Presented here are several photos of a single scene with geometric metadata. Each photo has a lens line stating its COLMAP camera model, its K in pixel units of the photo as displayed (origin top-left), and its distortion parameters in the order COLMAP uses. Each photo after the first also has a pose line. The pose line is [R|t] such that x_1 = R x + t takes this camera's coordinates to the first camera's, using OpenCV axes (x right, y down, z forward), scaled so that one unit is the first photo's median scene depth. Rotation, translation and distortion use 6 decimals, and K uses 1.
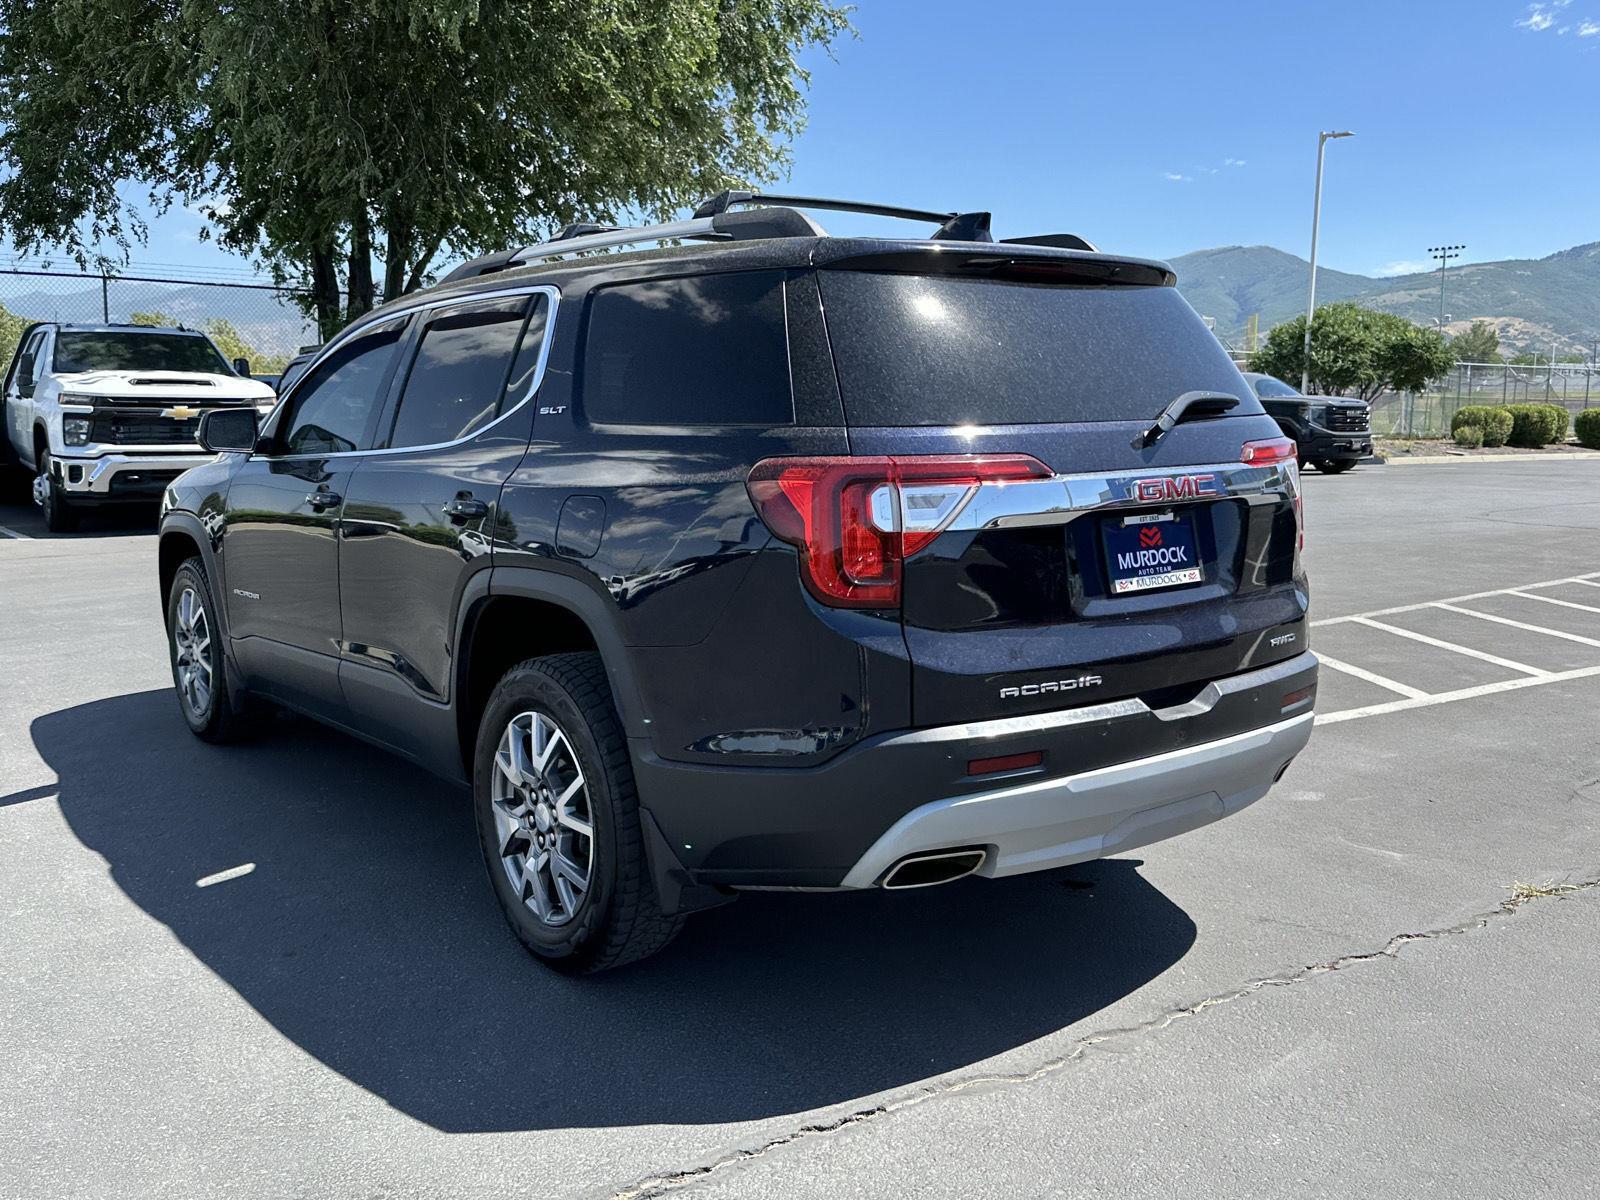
lens RADIAL K [[1401.2, 0, 787.5], [0, 1401.2, 576.3], [0, 0, 1]] dist [0.068756, -0.149048]
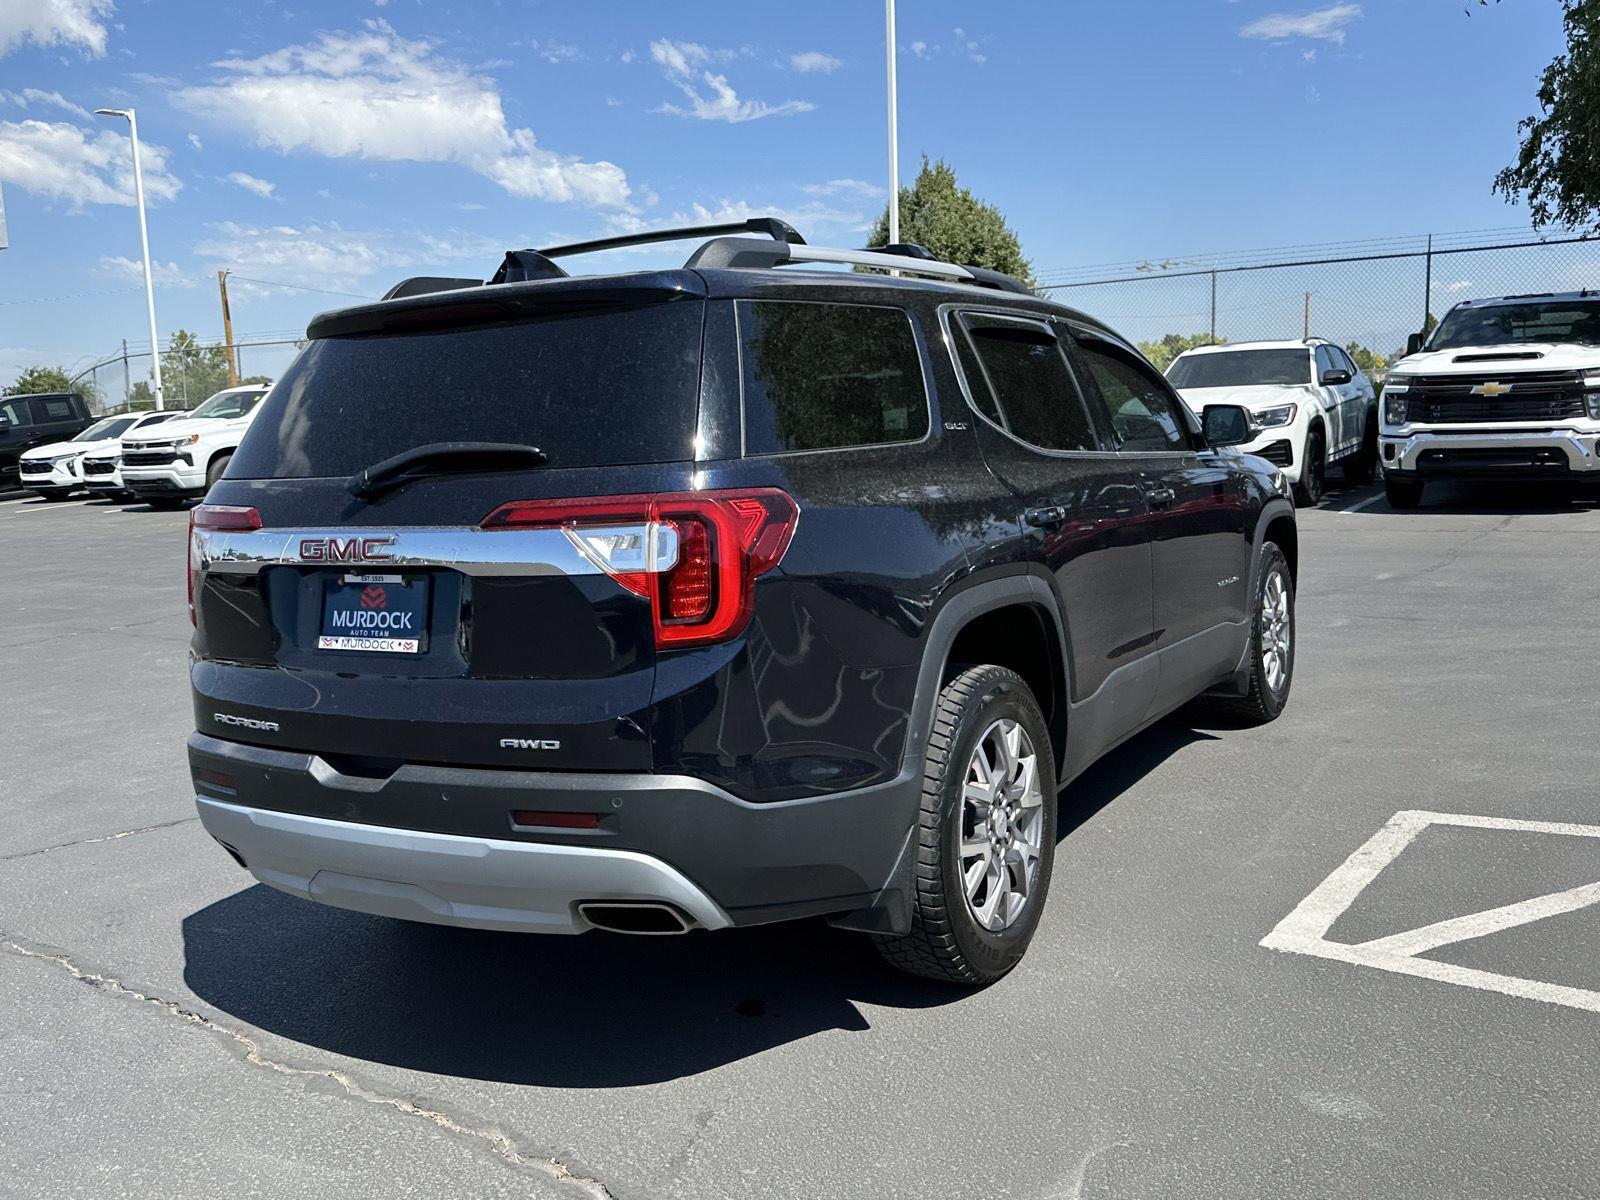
lens RADIAL K [[1380.6, 0, 800.0], [0, 1380.6, 600.0], [0, 0, 1]] dist [0.141003, -0.266520]
pose [[0.381956, 0.110361, -0.917567, 1.238419], [-0.066713, 0.993547, 0.091729, -0.132867], [0.921769, 0.026177, 0.386854, 0.902345]]
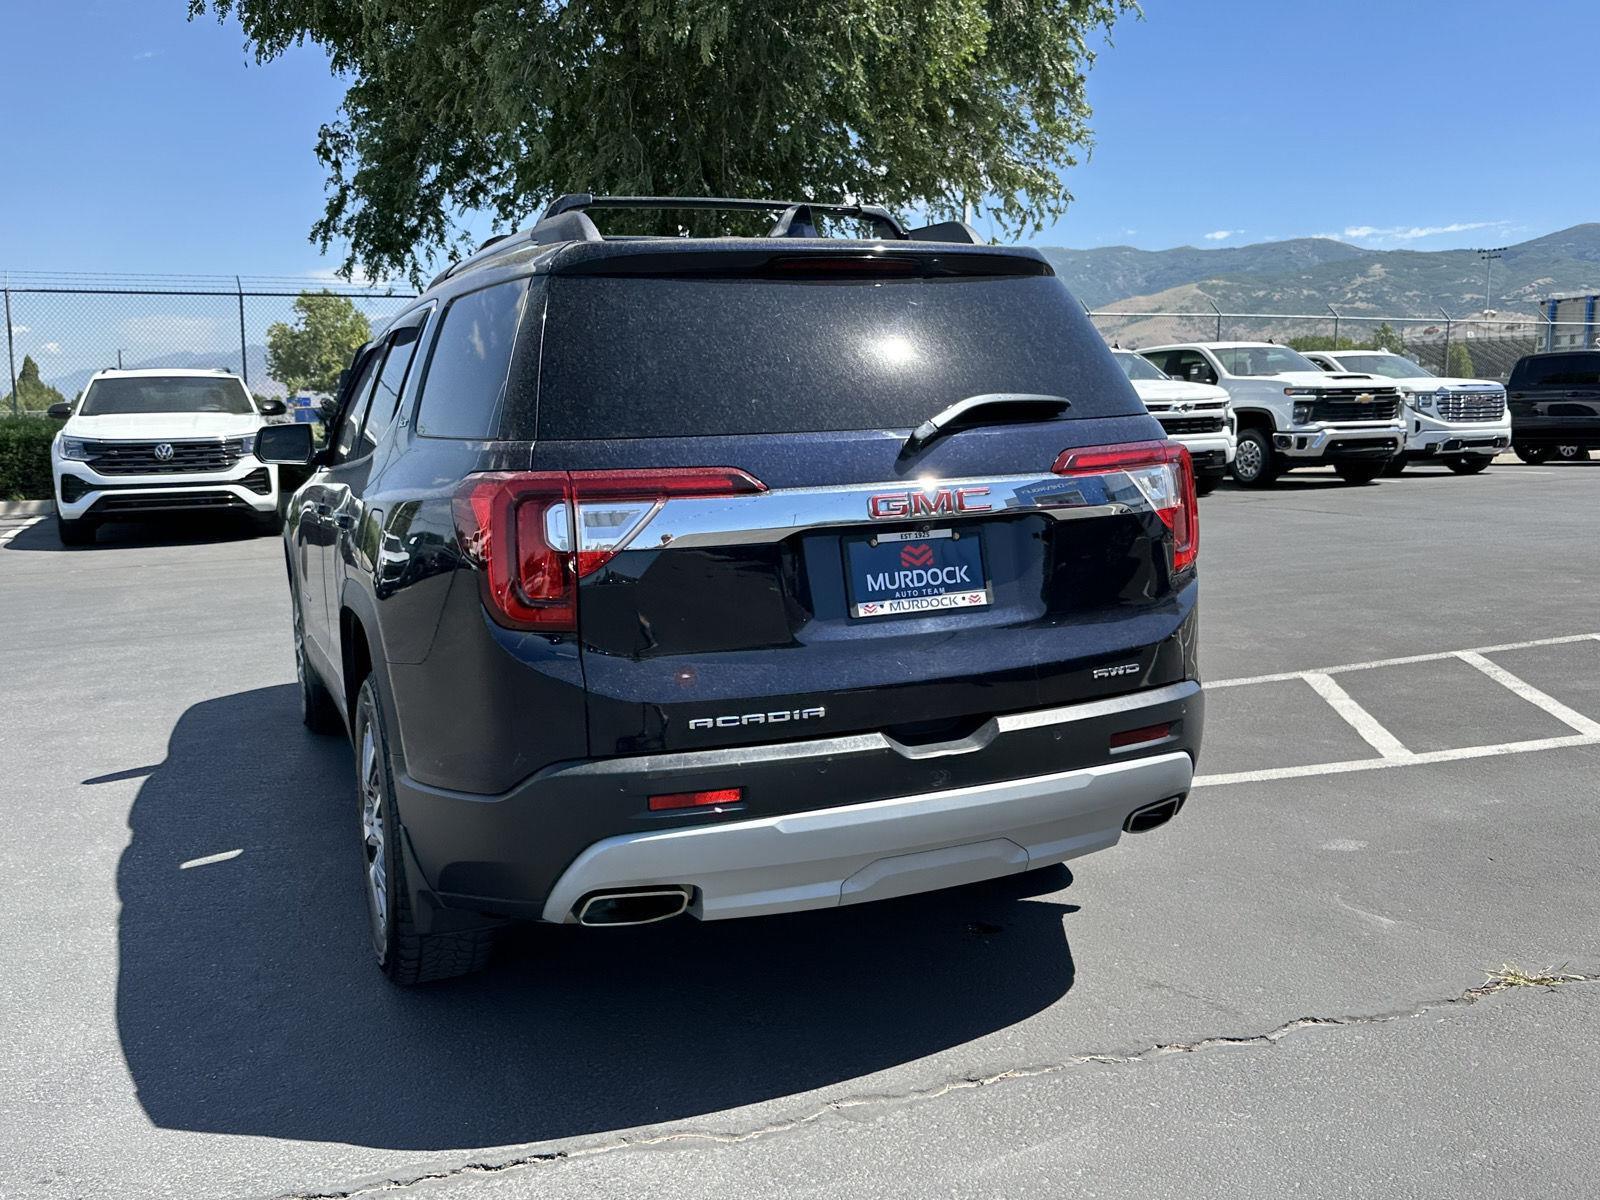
lens RADIAL K [[1401.2, 0, 787.5], [0, 1401.2, 576.3], [0, 0, 1]] dist [0.068756, -0.149048]
pose [[0.965816, 0.010598, -0.259011, 0.412726], [-0.010052, 0.999944, 0.003433, -0.016929], [0.259033, -0.000712, 0.965868, 0.104253]]
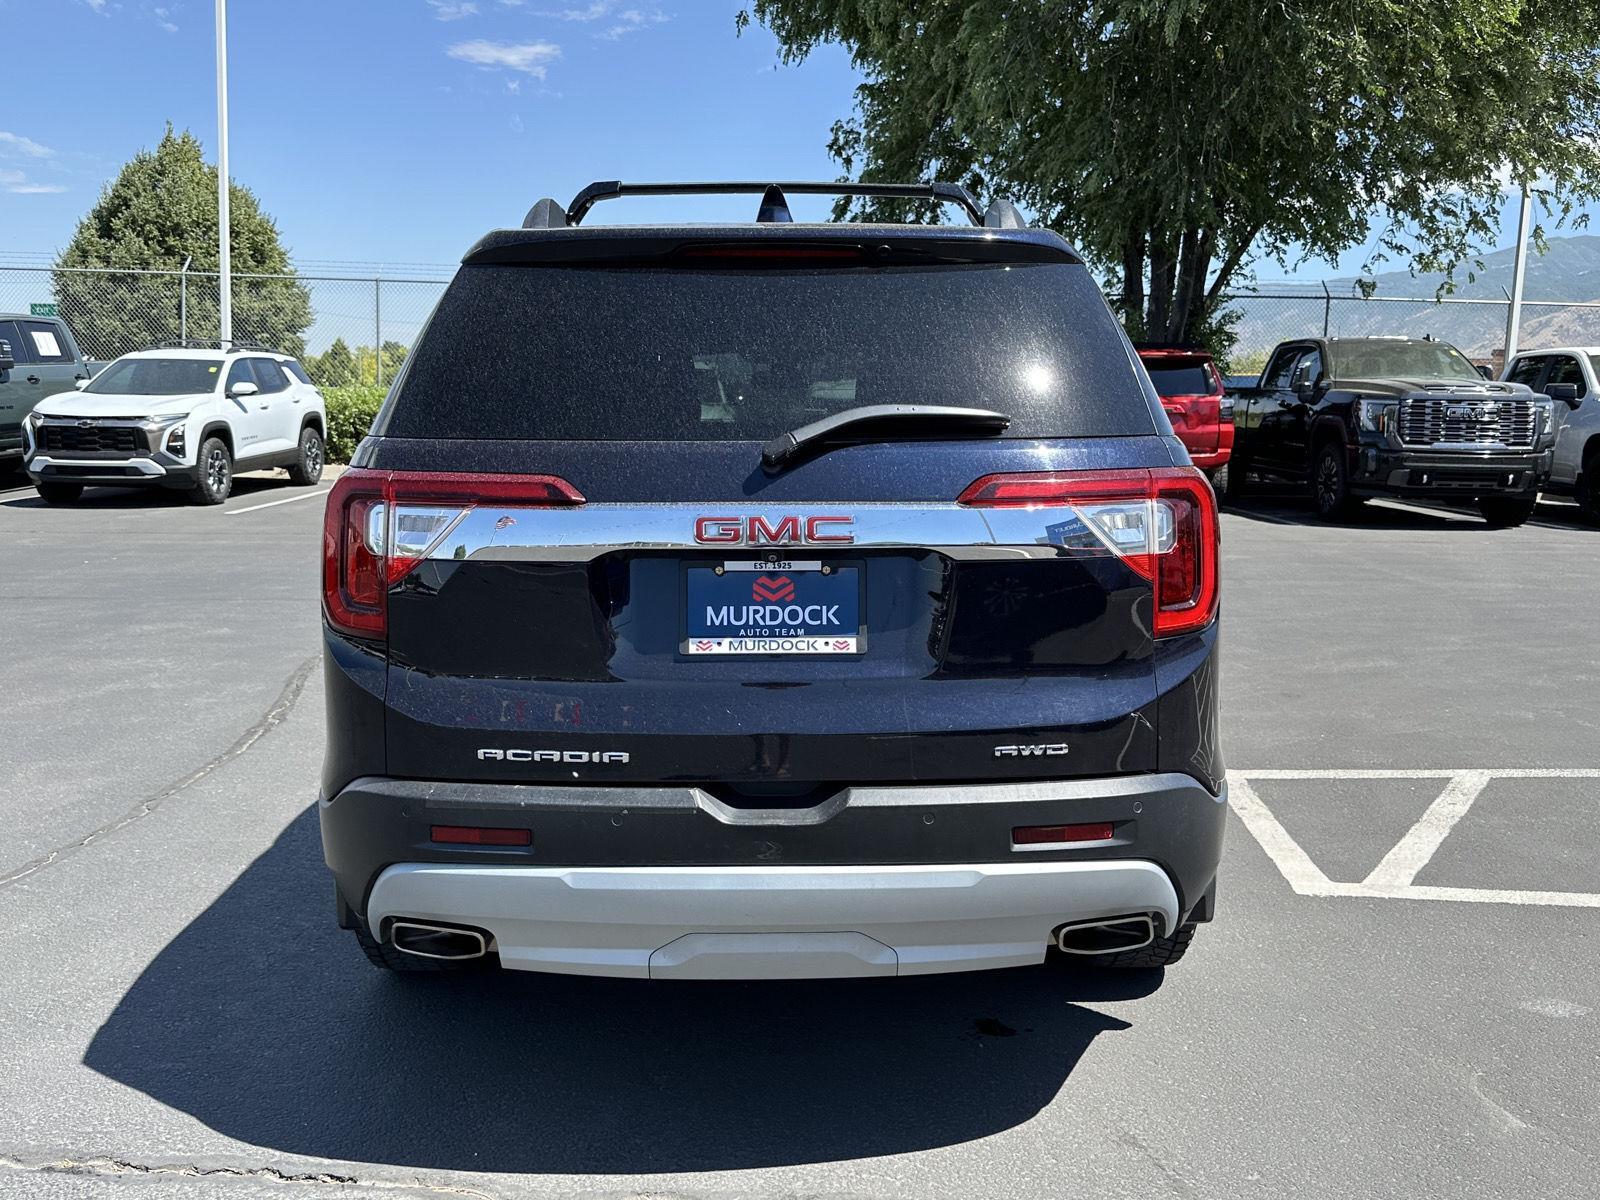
lens RADIAL K [[1431.8, 0, 803.9], [0, 1431.8, 558.7], [0, 0, 1]] dist [0.007153, 0.002087]
pose [[0.807479, 0.074595, -0.585161, 0.736619], [-0.084373, 0.996378, 0.010587, -0.054698], [0.583831, 0.040823, 0.810848, 0.365562]]
